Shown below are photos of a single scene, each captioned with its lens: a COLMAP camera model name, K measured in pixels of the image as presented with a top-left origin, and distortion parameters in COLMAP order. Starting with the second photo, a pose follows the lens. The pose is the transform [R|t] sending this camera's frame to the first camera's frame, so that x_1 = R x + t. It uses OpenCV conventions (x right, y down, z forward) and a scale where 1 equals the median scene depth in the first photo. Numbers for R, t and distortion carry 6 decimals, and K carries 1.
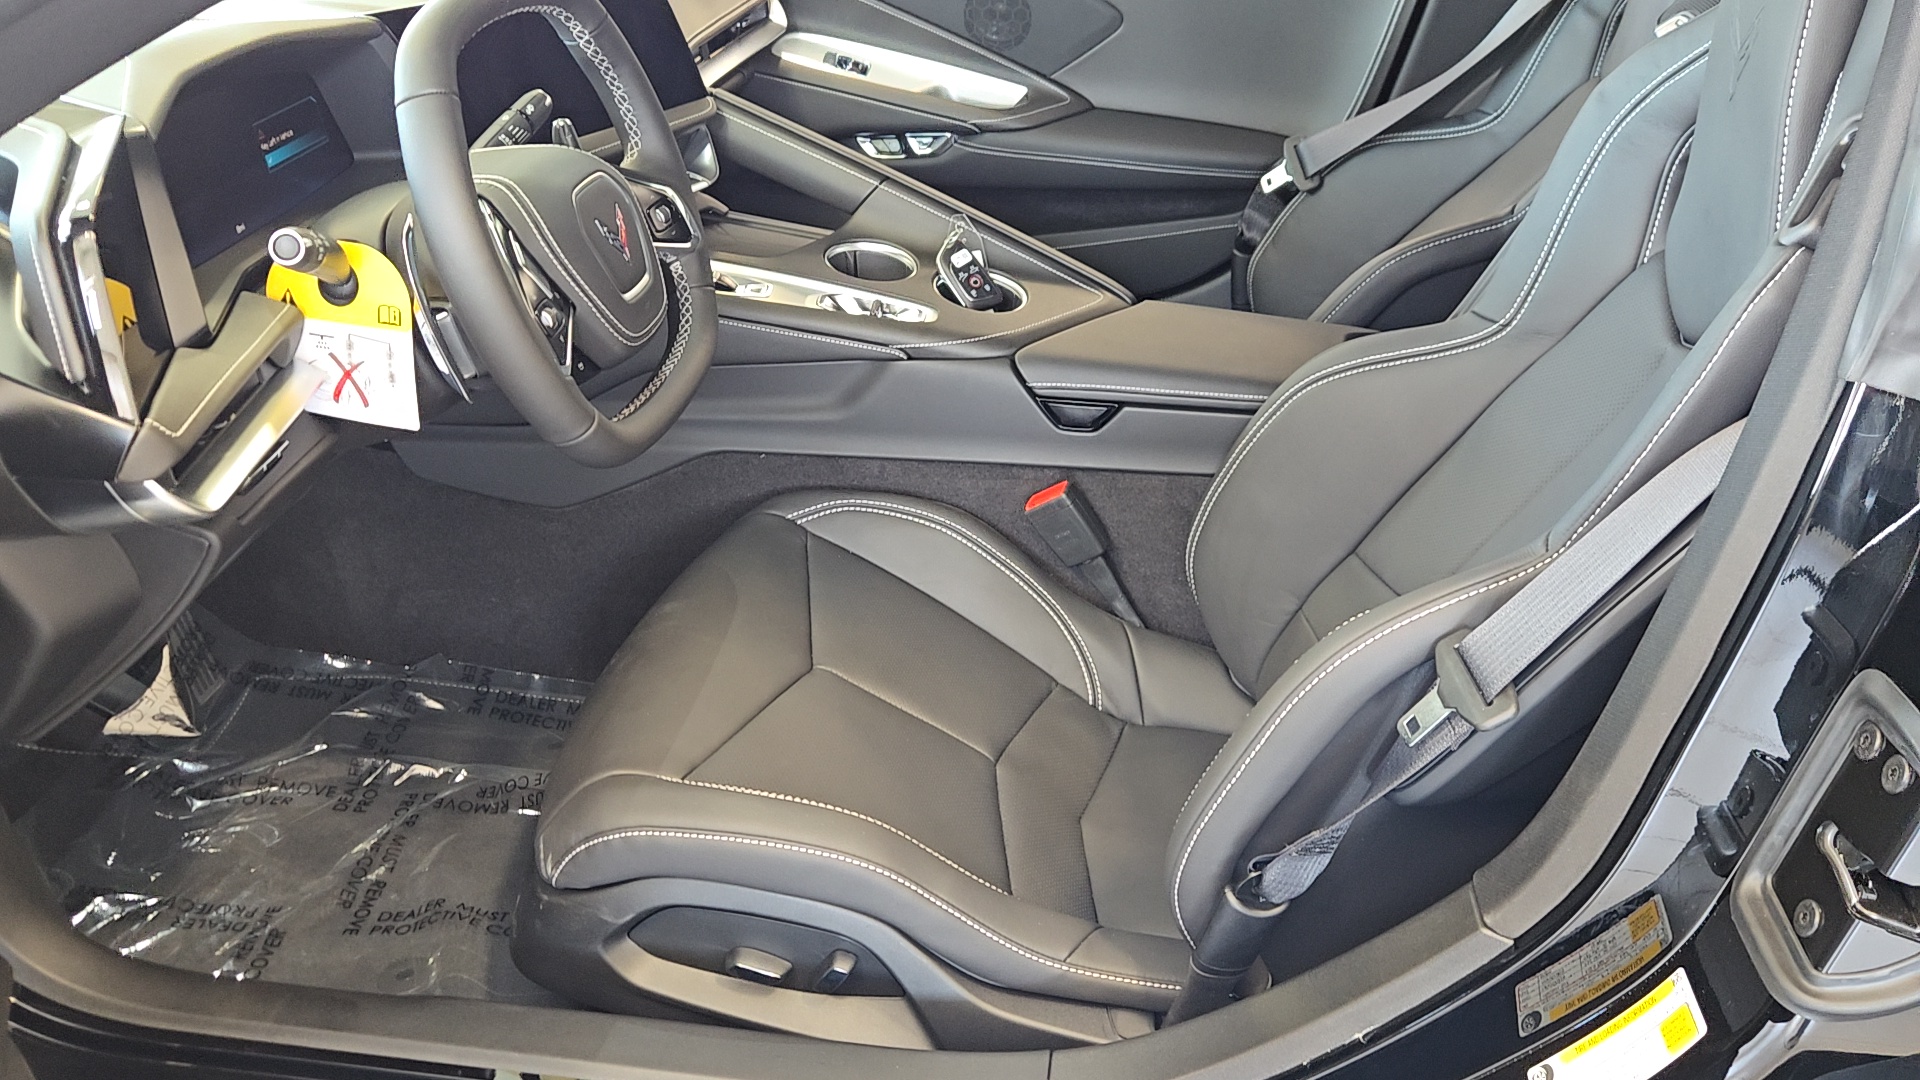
lens RADIAL K [[1610.7, 0, 953.2], [0, 1610.7, 532.4], [0, 0, 1]] dist [-0.002567, 0.007396]
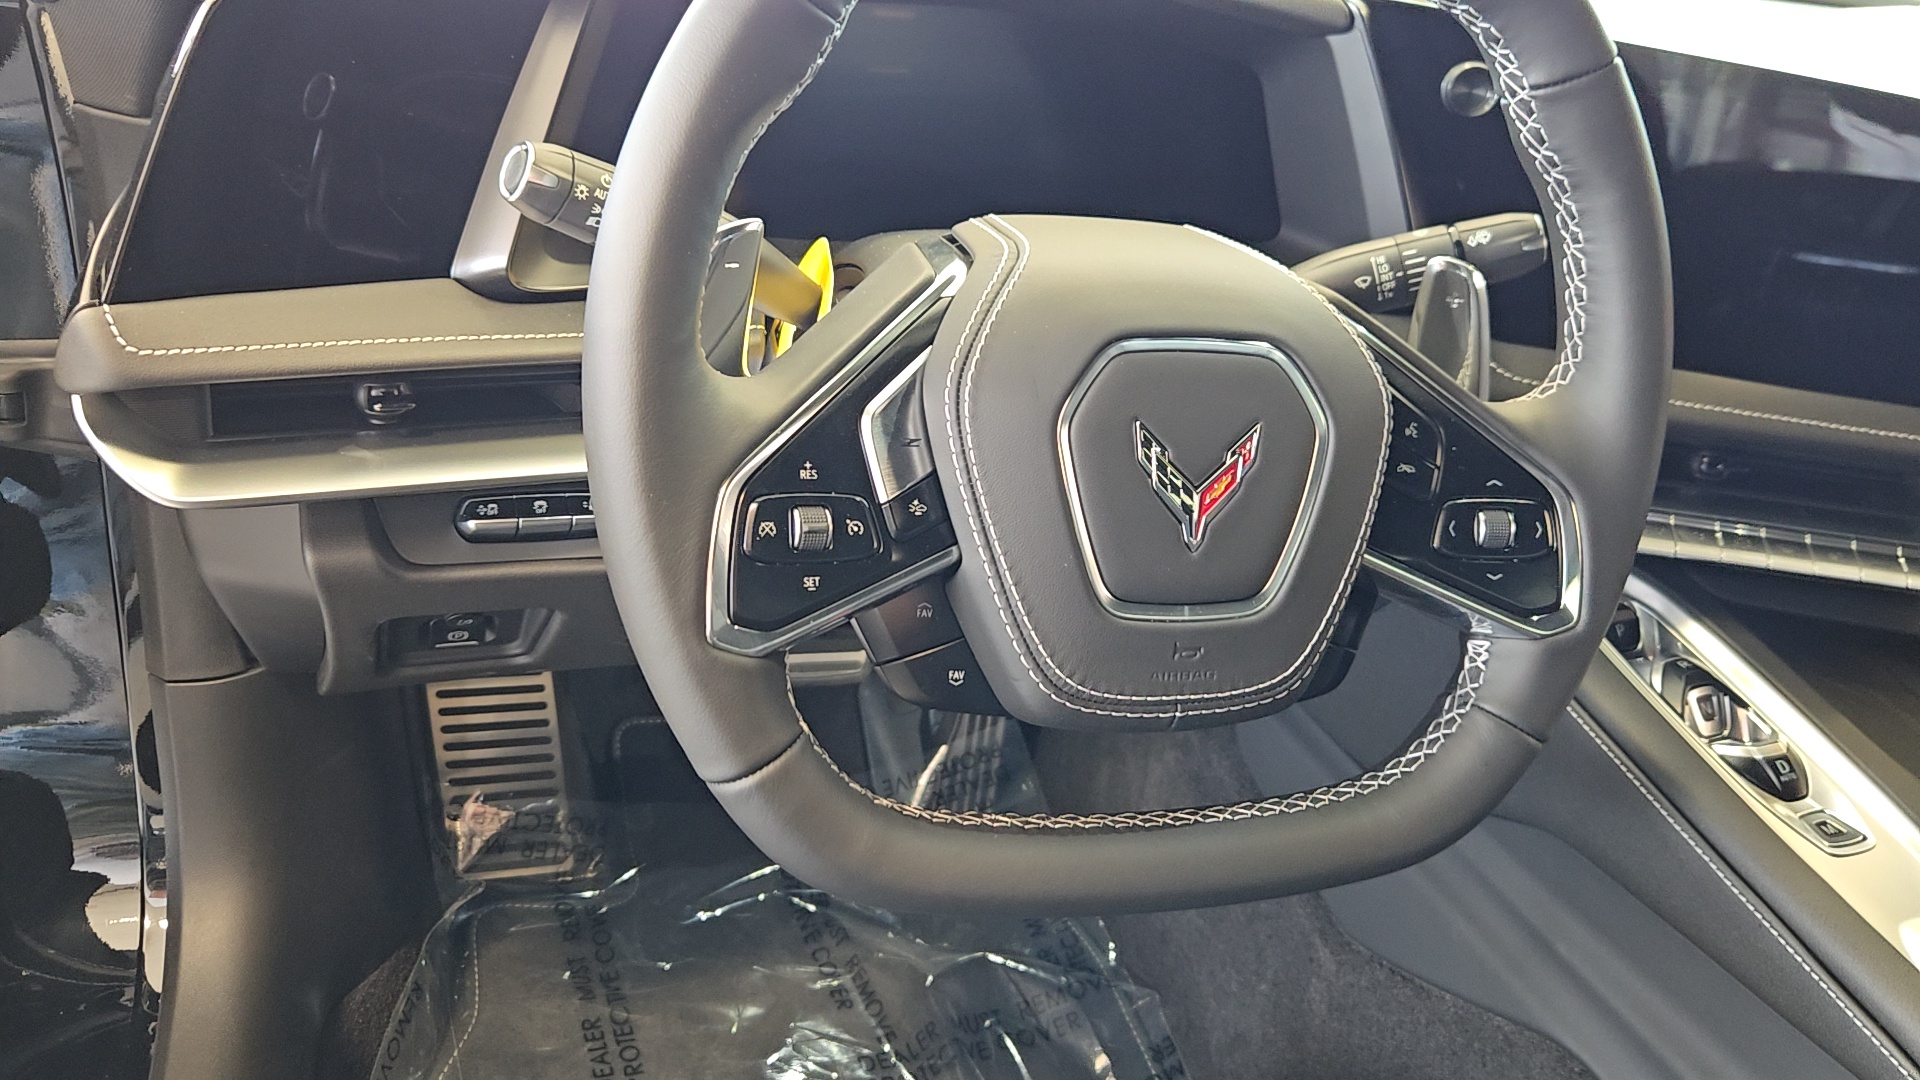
lens RADIAL K [[1616.3, 0, 951.7], [0, 1616.3, 538.0], [0, 0, 1]] dist [-0.005970, 0.001171]
pose [[0.420617, 0.451660, -0.786819, 0.083884], [-0.539255, 0.821902, 0.183524, -0.167478], [0.729579, 0.347103, 0.589266, 0.545919]]
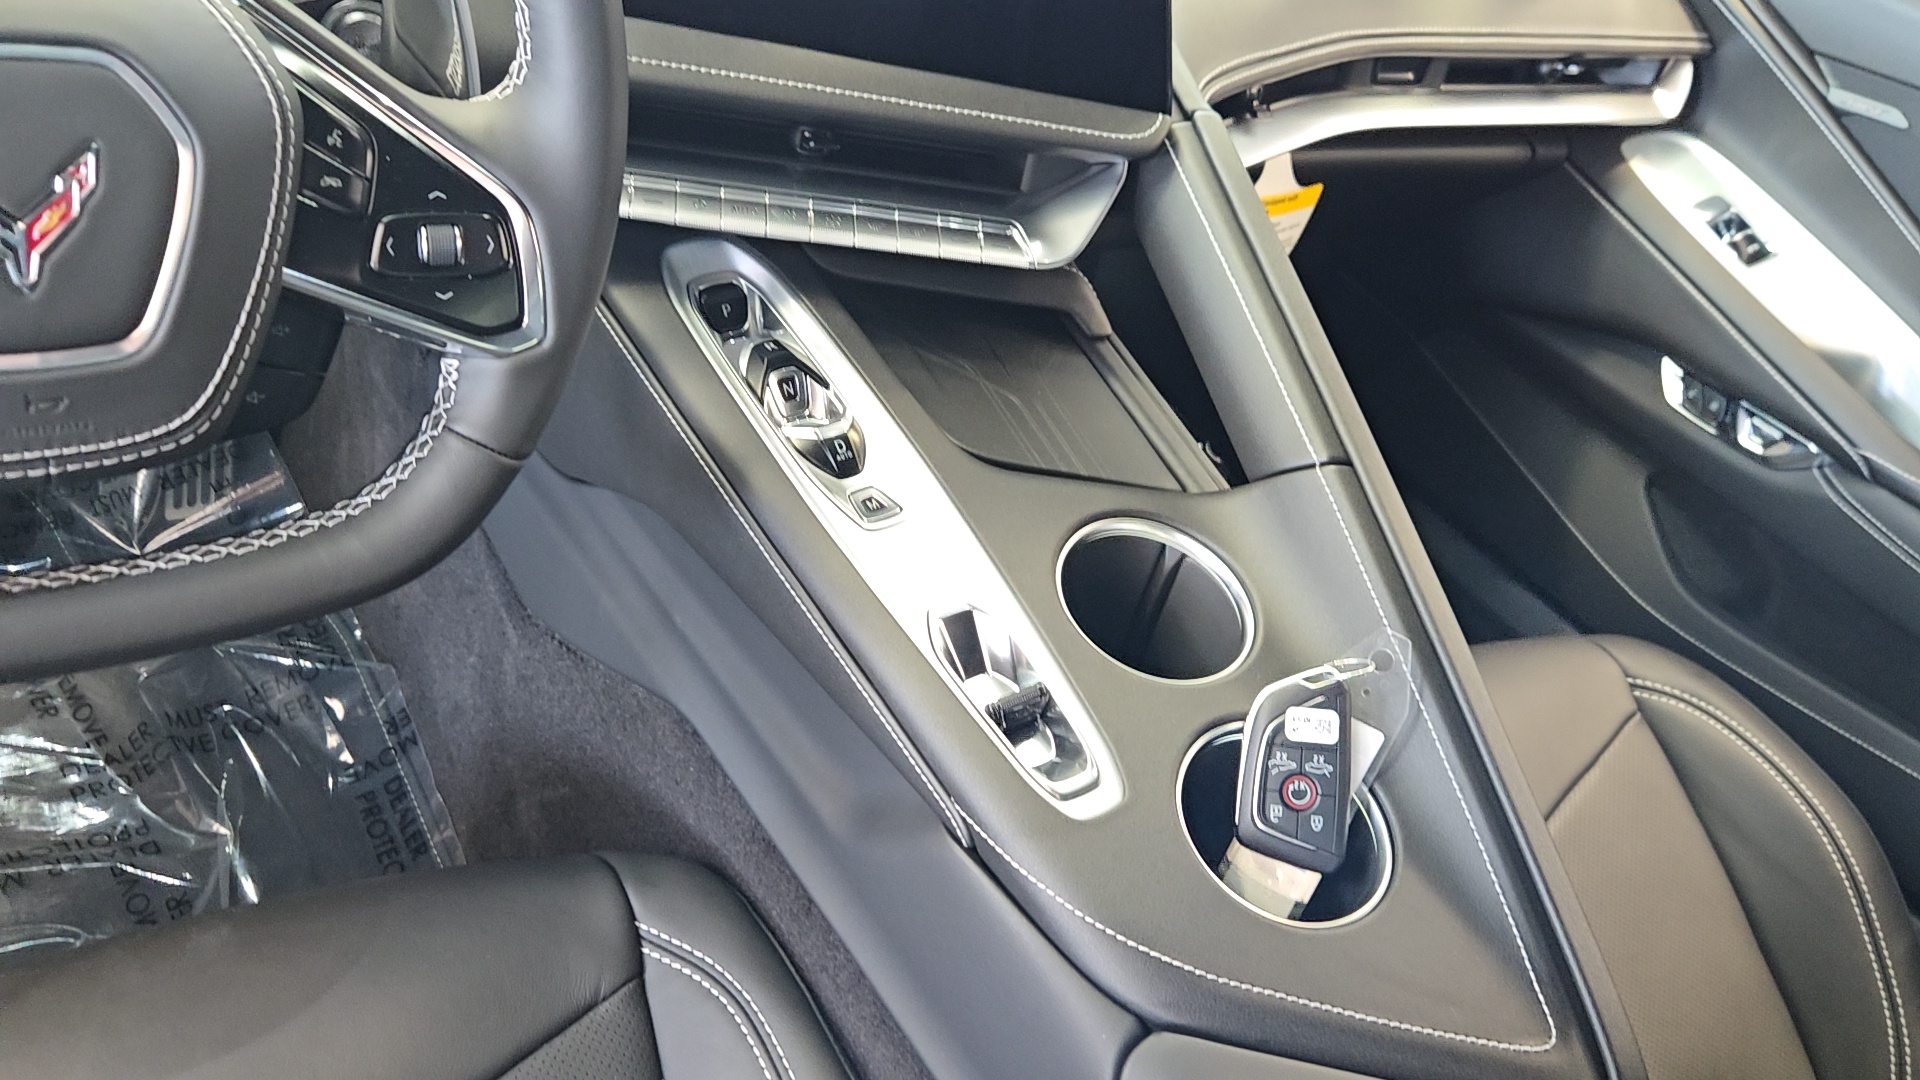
lens RADIAL K [[1610.7, 0, 953.2], [0, 1610.7, 532.4], [0, 0, 1]] dist [-0.002567, 0.007396]
pose [[0.647025, 0.582276, -0.492254, 0.124037], [-0.563816, 0.799999, 0.205214, -0.252135], [0.513294, 0.144762, 0.845916, 0.623897]]
